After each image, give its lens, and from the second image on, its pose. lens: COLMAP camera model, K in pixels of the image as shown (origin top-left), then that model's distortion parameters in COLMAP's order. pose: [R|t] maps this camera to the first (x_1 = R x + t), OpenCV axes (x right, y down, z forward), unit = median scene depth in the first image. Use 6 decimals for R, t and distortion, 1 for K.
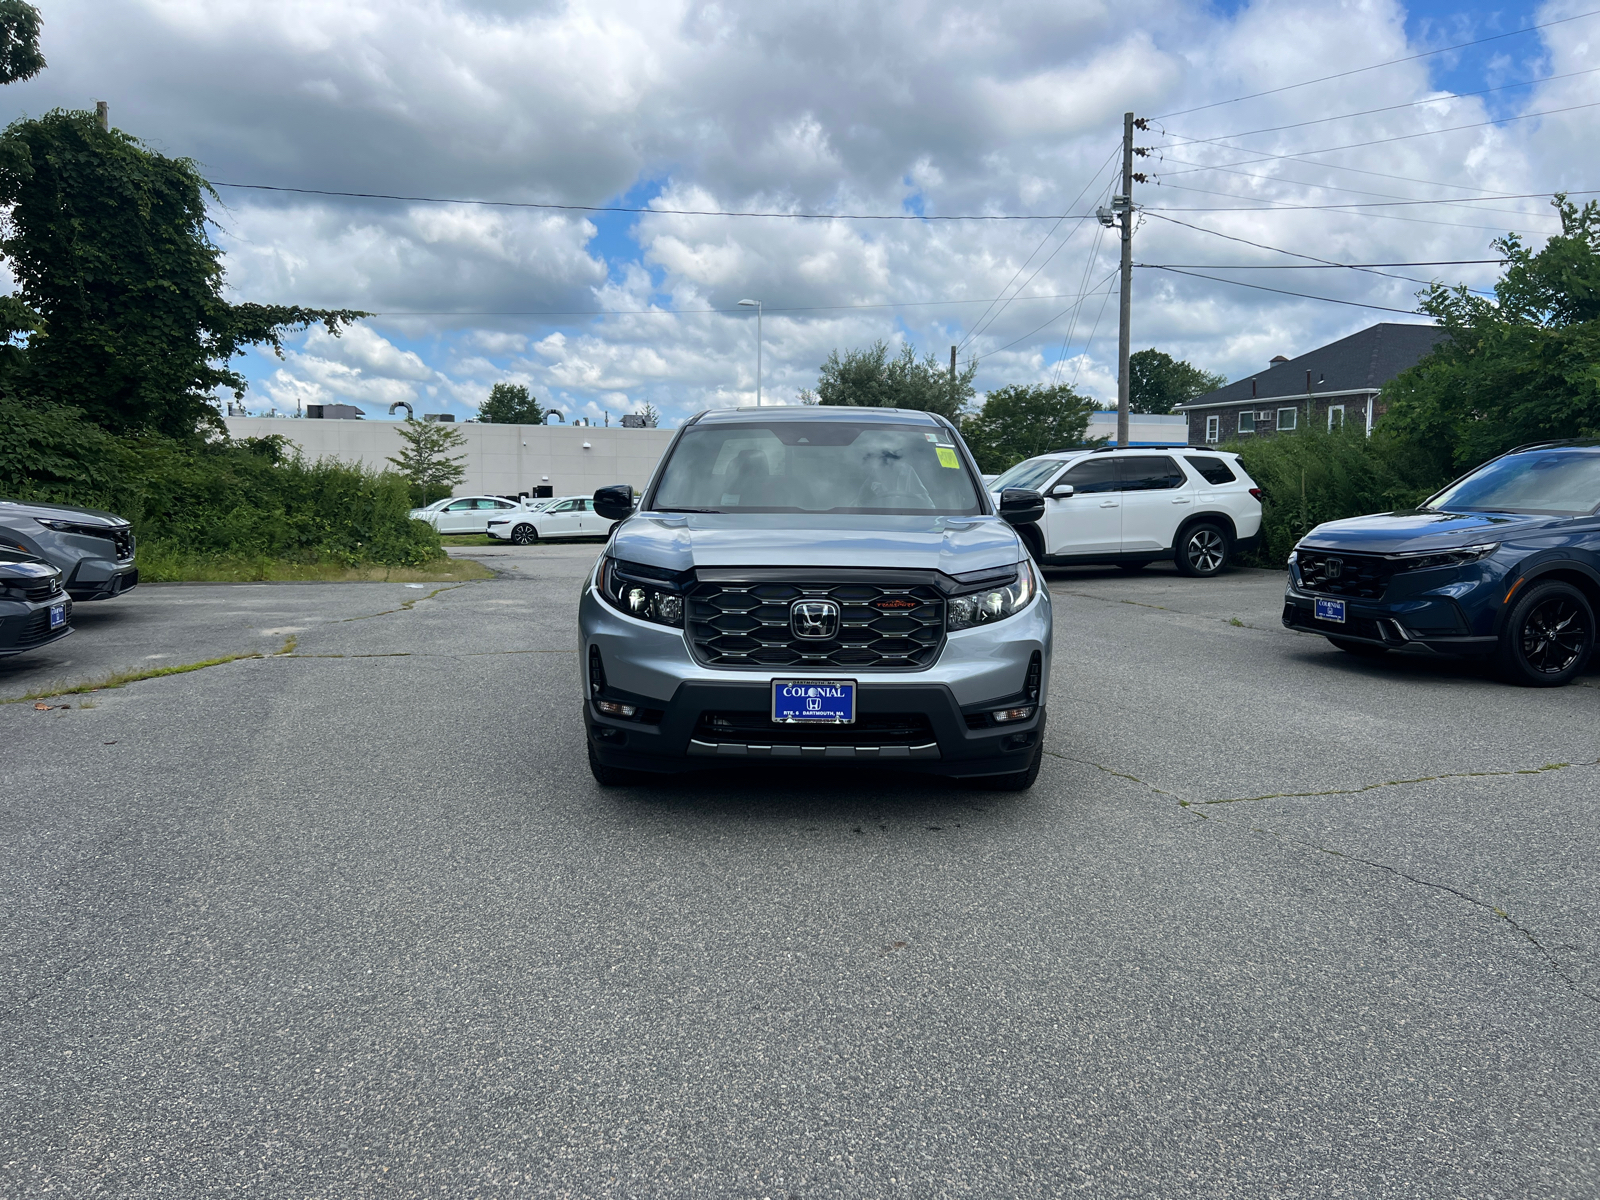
lens RADIAL K [[1214.4, 0, 790.3], [0, 1214.4, 581.5], [0, 0, 1]] dist [0.066790, -0.056378]
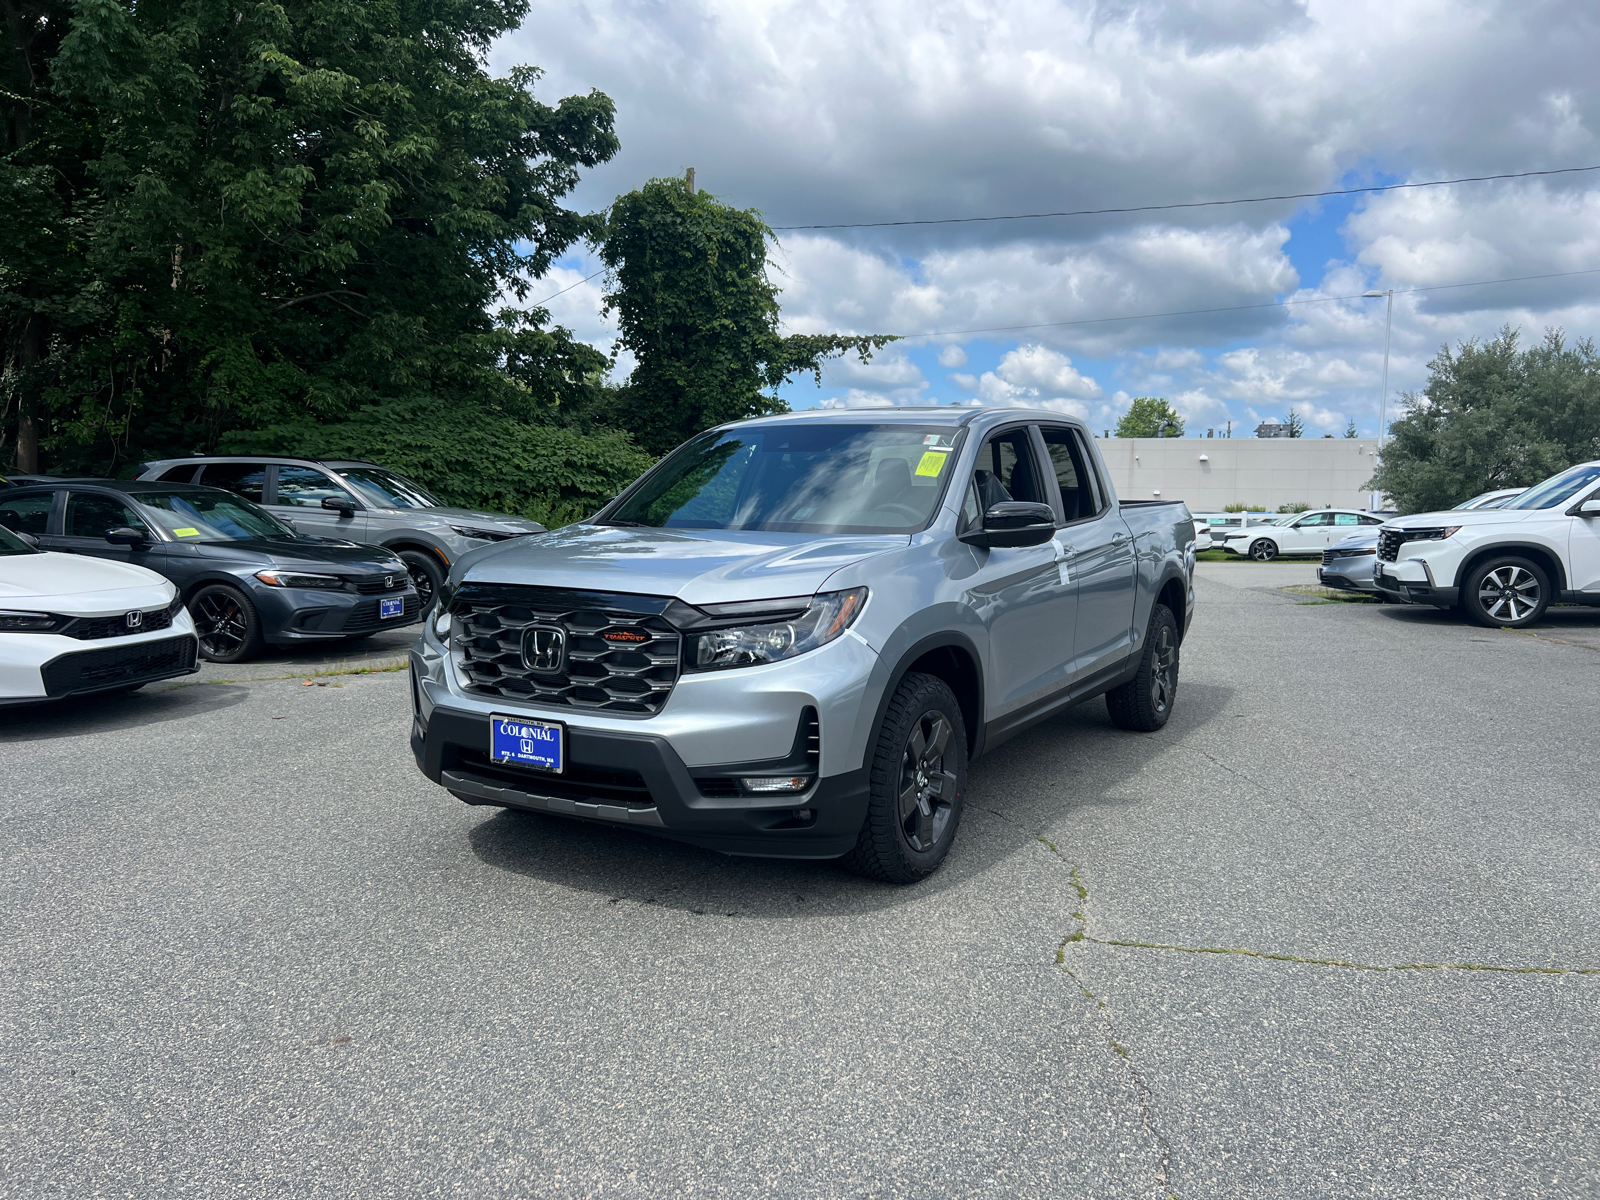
lens RADIAL K [[1217.0, 0, 797.7], [0, 1217.0, 588.5], [0, 0, 1]] dist [0.037576, -0.040104]
pose [[0.867550, 0.039377, -0.495789, 0.222767], [-0.042931, 0.999069, 0.004227, -0.008413], [0.495494, 0.017617, 0.868433, 0.122908]]
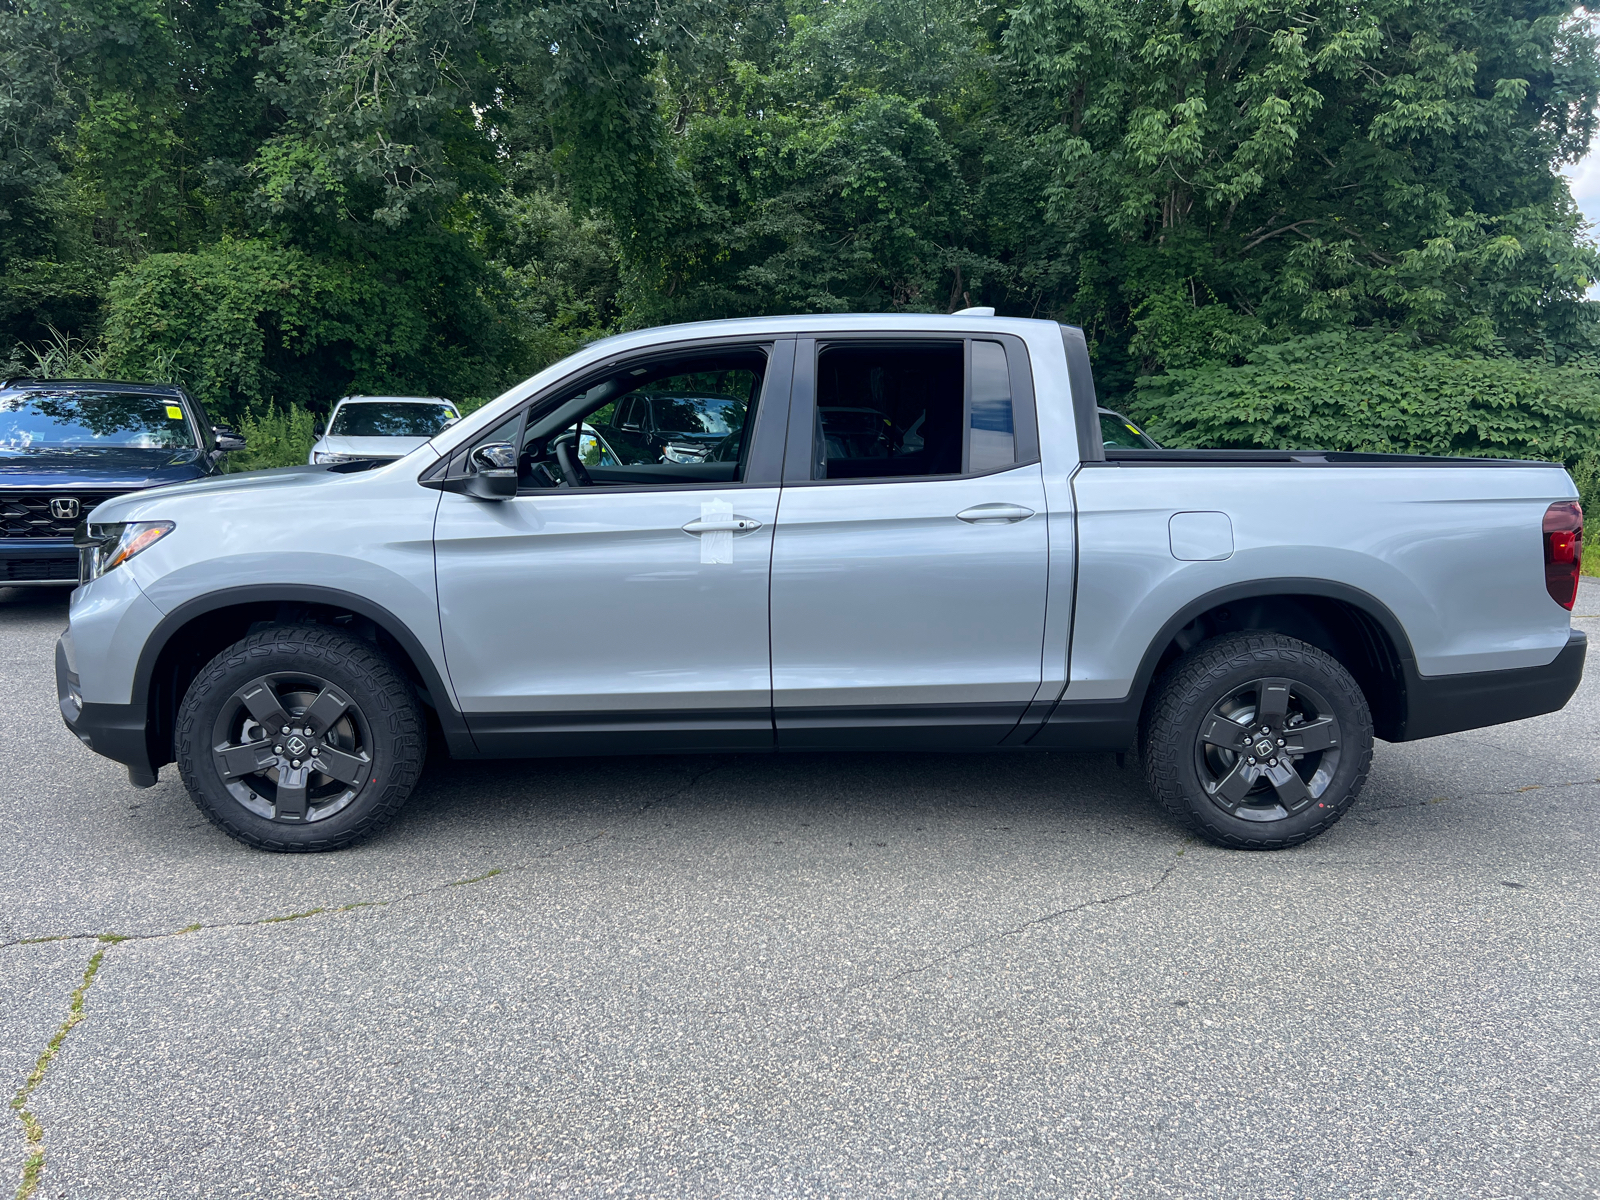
lens RADIAL K [[1217.0, 0, 792.1], [0, 1217.0, 595.3], [0, 0, 1]] dist [0.037576, -0.040104]
pose [[0.081217, 0.134616, -0.987564, 0.398693], [-0.101928, 0.986764, 0.126124, -0.044396], [0.991471, 0.090417, 0.093863, 0.540024]]
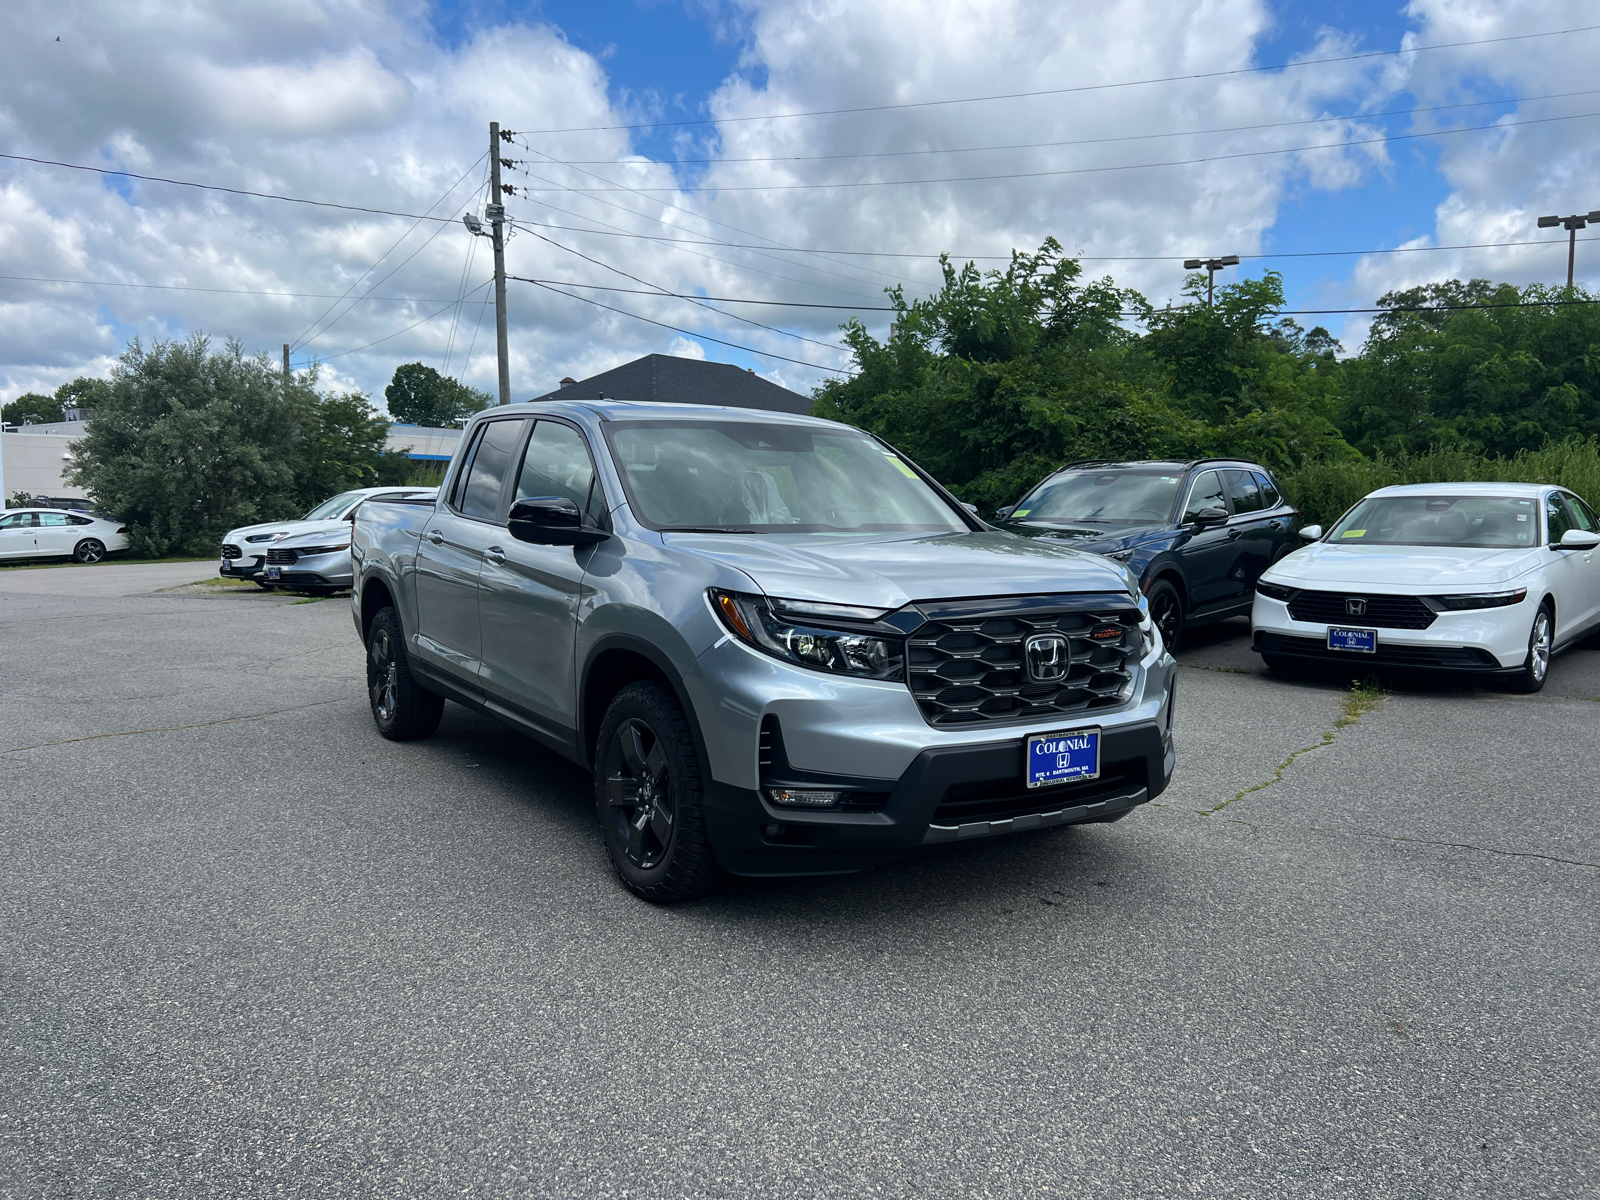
lens RADIAL K [[1217.0, 0, 778.4], [0, 1217.0, 575.3], [0, 0, 1]] dist [0.037576, -0.040104]
pose [[0.833602, -0.035494, 0.551225, -0.215842], [0.044484, 0.999006, -0.002944, -0.011201], [-0.550572, 0.026974, 0.834352, 0.149422]]
